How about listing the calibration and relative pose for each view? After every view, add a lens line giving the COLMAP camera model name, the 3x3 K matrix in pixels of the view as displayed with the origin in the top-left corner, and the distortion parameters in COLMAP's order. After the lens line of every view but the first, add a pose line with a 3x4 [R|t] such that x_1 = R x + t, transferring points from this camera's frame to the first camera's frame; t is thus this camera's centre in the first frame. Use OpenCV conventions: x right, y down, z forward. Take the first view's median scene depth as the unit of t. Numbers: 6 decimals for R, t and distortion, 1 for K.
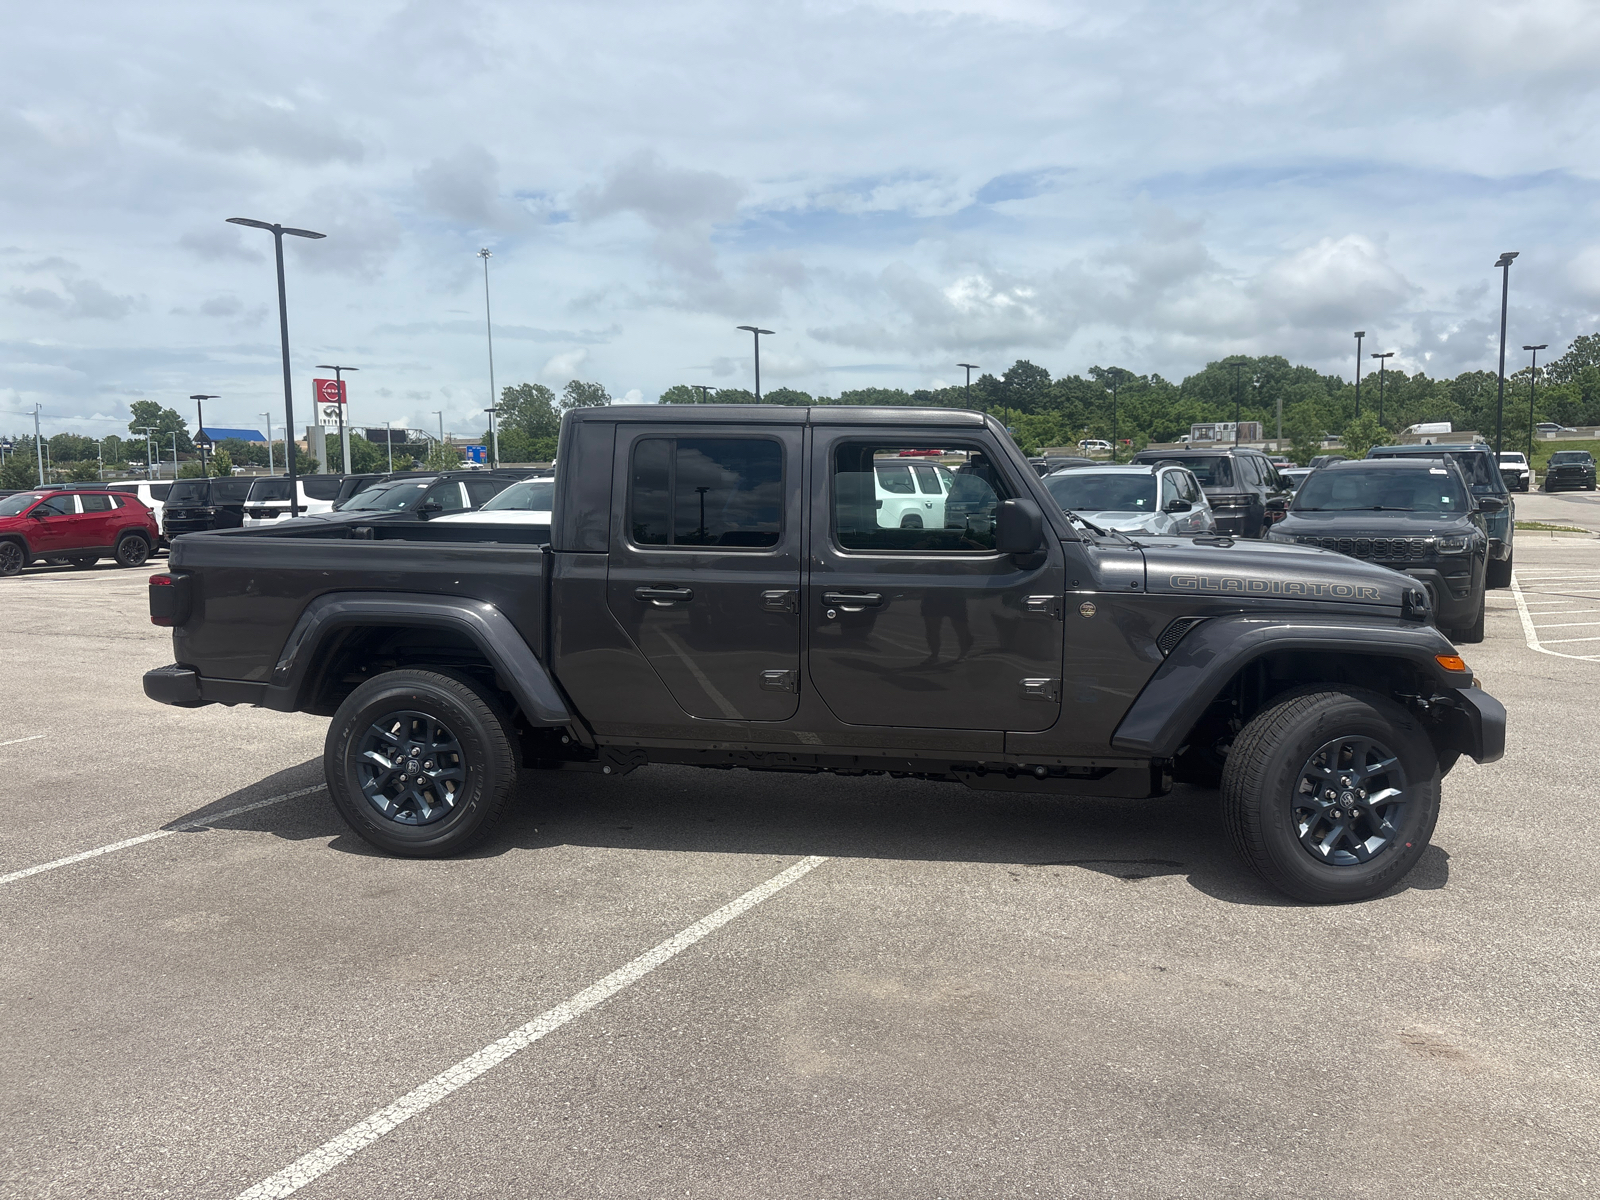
lens RADIAL K [[1217.8, 0, 808.7], [0, 1217.8, 592.1], [0, 0, 1]] dist [0.040937, -0.039124]
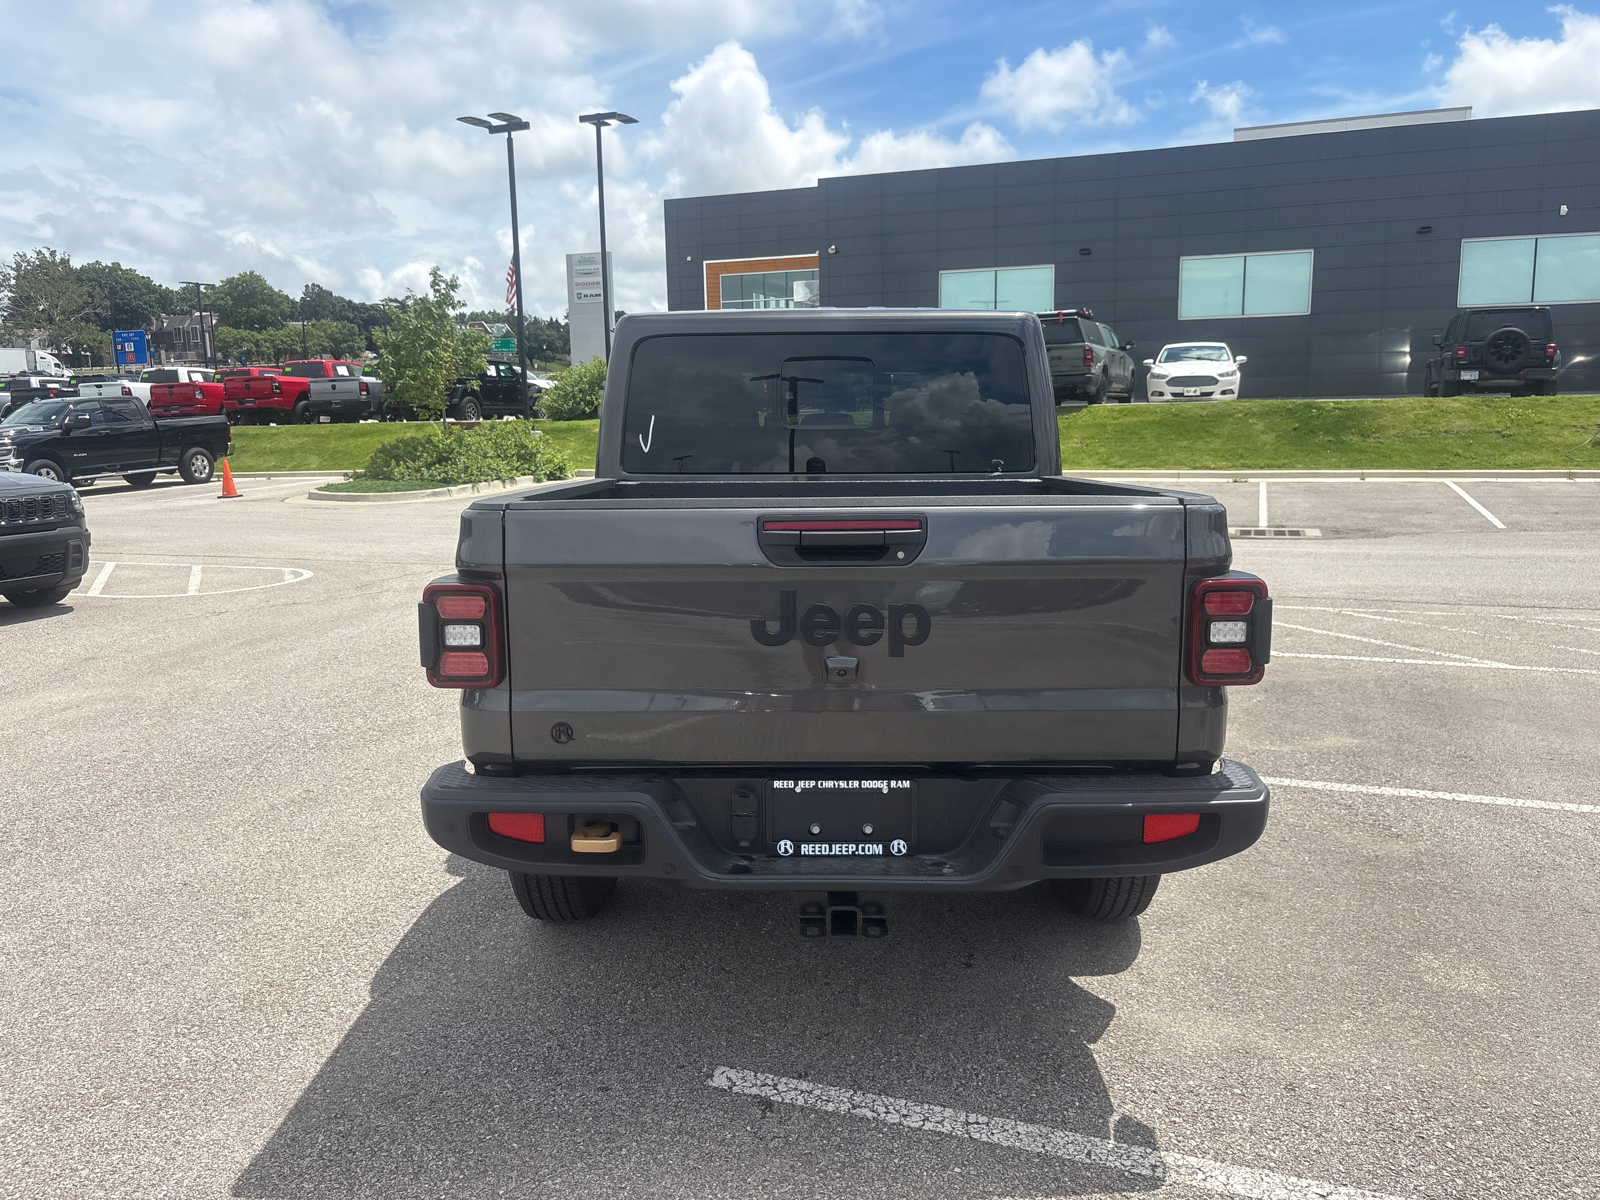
lens RADIAL K [[1217.8, 0, 781.3], [0, 1217.8, 586.6], [0, 0, 1]] dist [0.040937, -0.039124]
pose [[-0.136917, -0.129773, 0.982045, -0.955471], [0.114335, 0.982685, 0.145798, -0.097483], [-0.983962, 0.132244, -0.119709, 1.217471]]
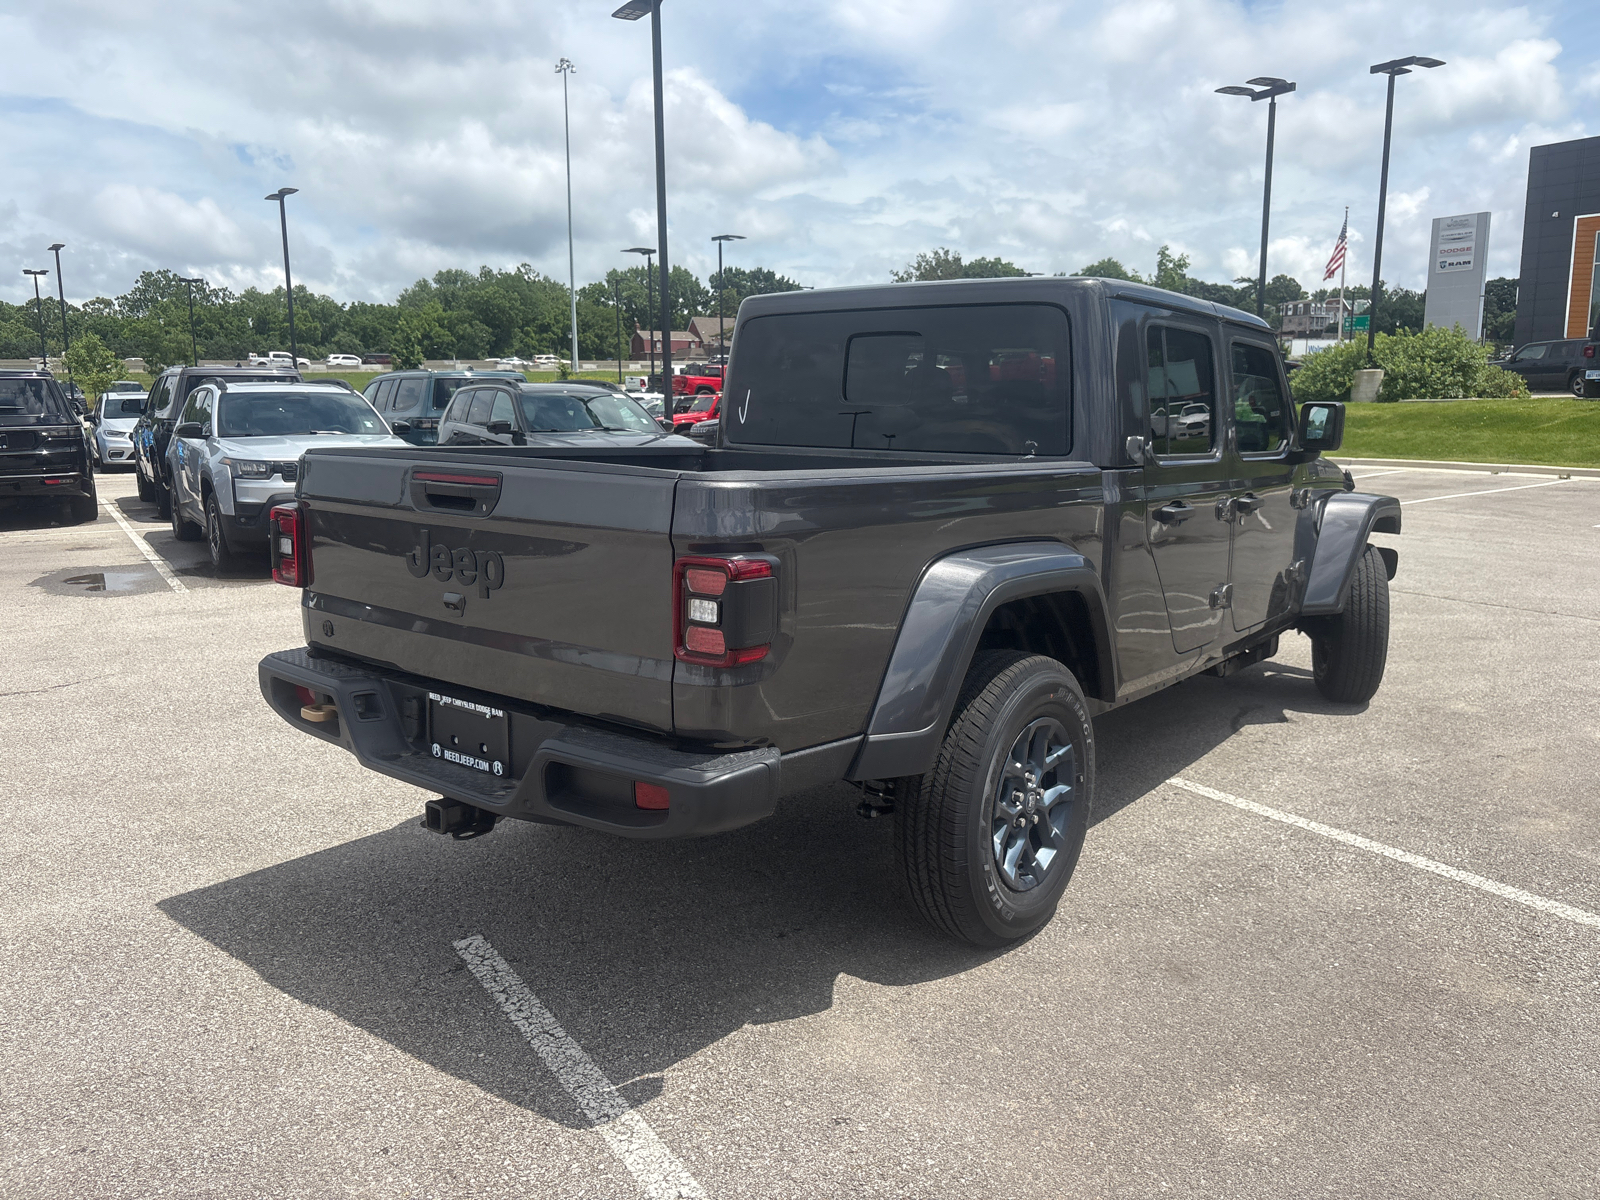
lens RADIAL K [[1217.8, 0, 786.1], [0, 1217.8, 595.7], [0, 0, 1]] dist [0.040937, -0.039124]
pose [[0.496551, -0.128200, 0.858488, -0.897141], [0.079566, 0.991592, 0.102056, -0.043062], [-0.864353, 0.017631, 0.502576, 0.744435]]
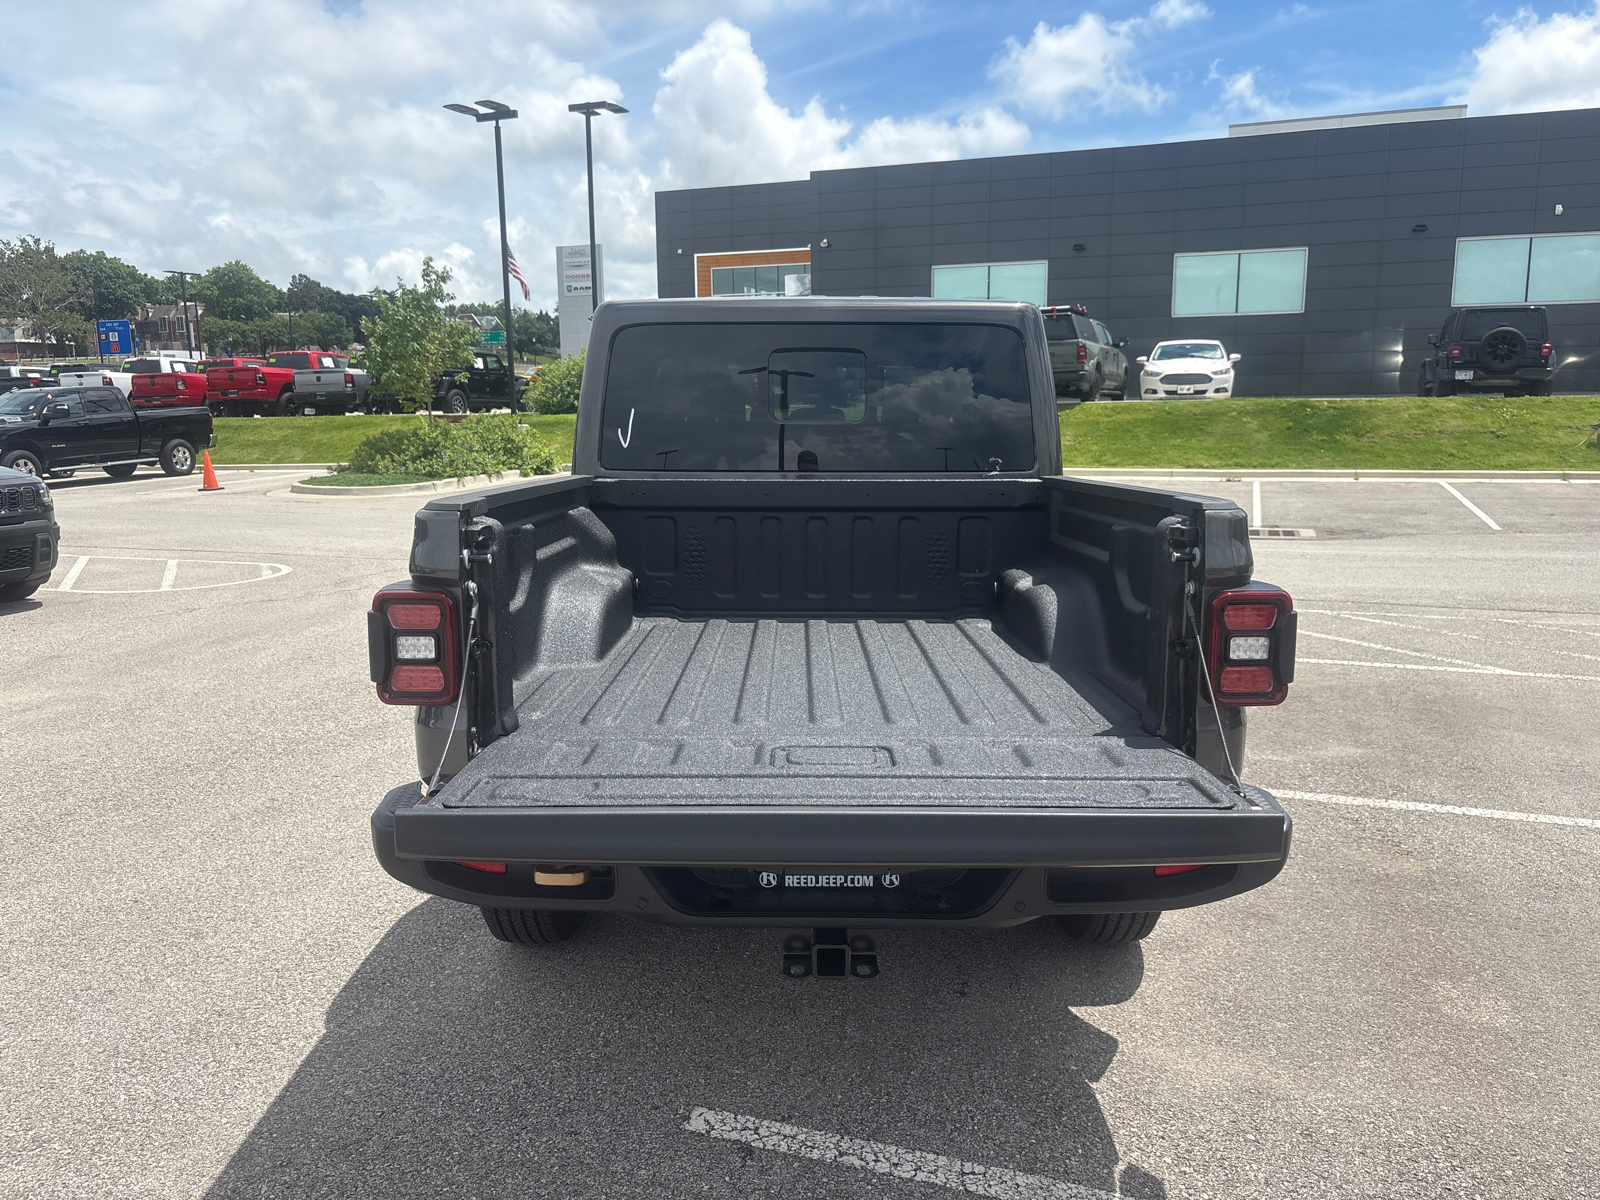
lens RADIAL K [[1217.8, 0, 782.7], [0, 1217.8, 599.0], [0, 0, 1]] dist [0.040937, -0.039124]
pose [[-0.145370, -0.143895, 0.978857, -0.917926], [0.107325, 0.981235, 0.160183, -0.096482], [-0.983539, 0.128342, -0.127199, 1.210251]]
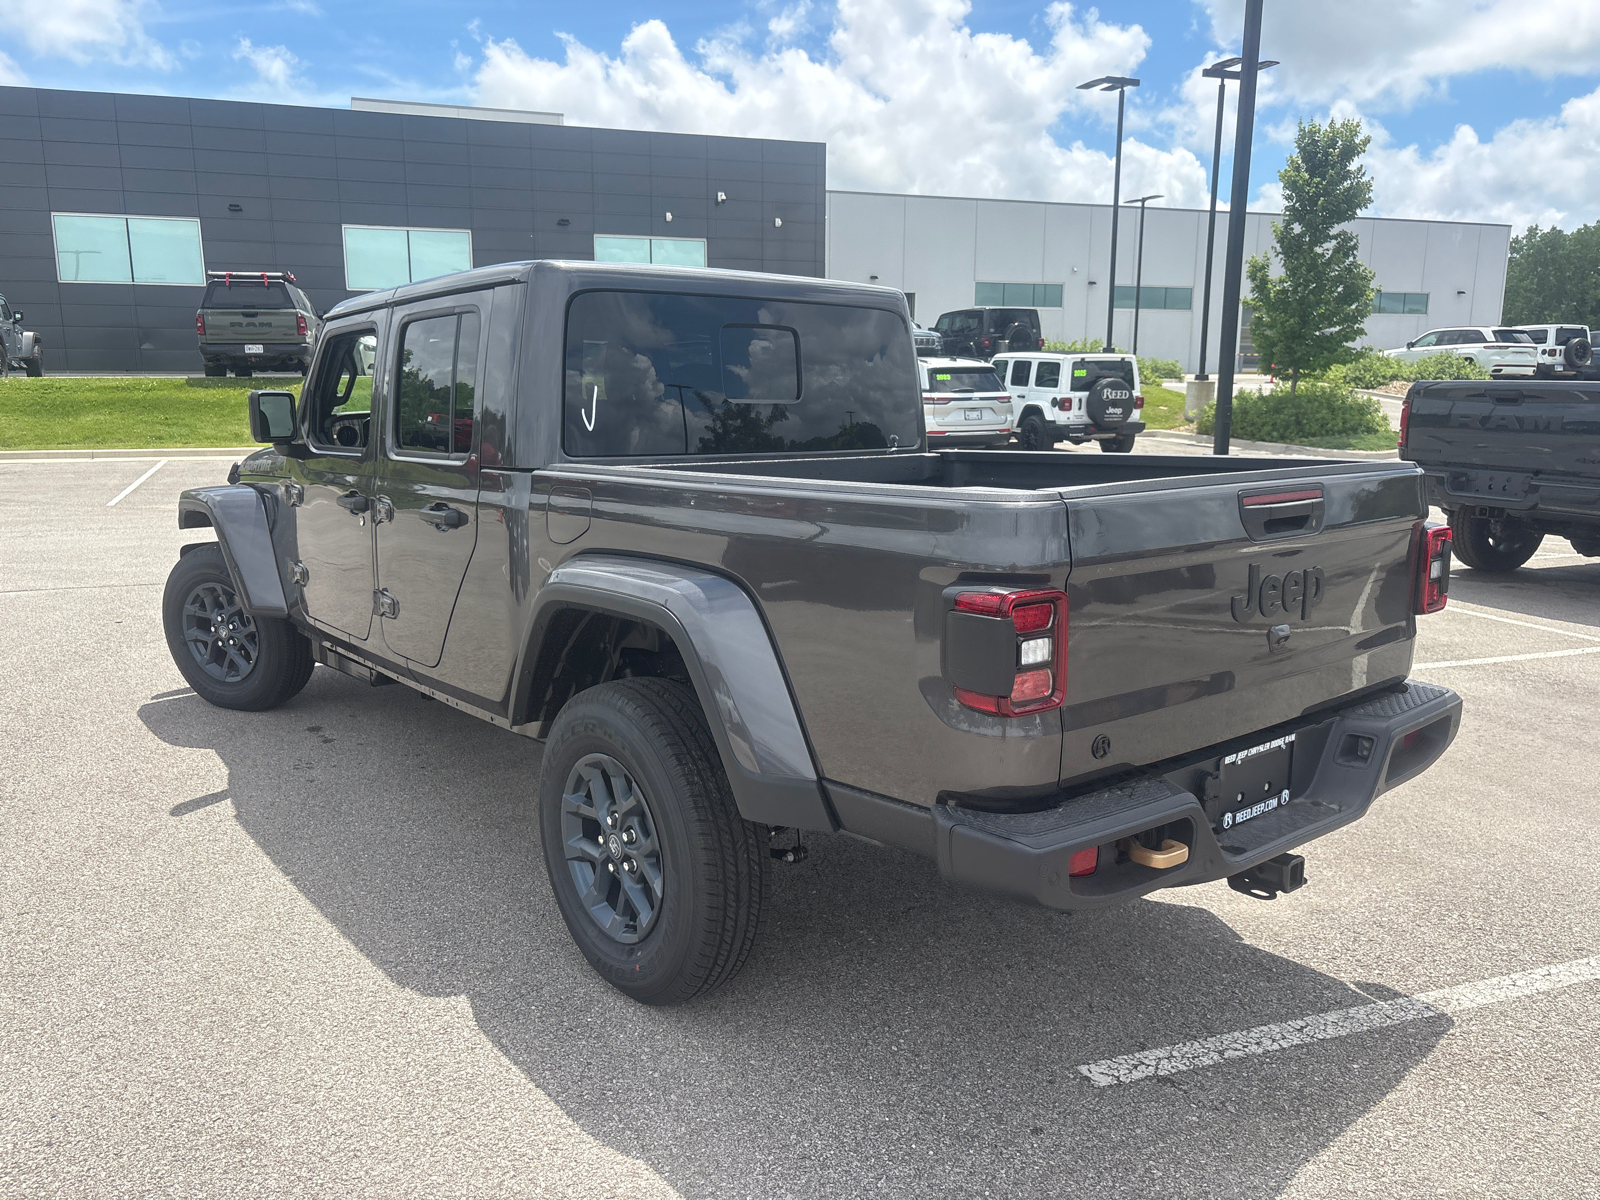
lens RADIAL K [[1217.8, 0, 775.1], [0, 1217.8, 593.2], [0, 0, 1]] dist [0.040937, -0.039124]
pose [[-0.745130, -0.107035, 0.658274, -0.675536], [0.072940, 0.968037, 0.239966, -0.144133], [-0.662919, 0.226820, -0.713506, 1.618552]]
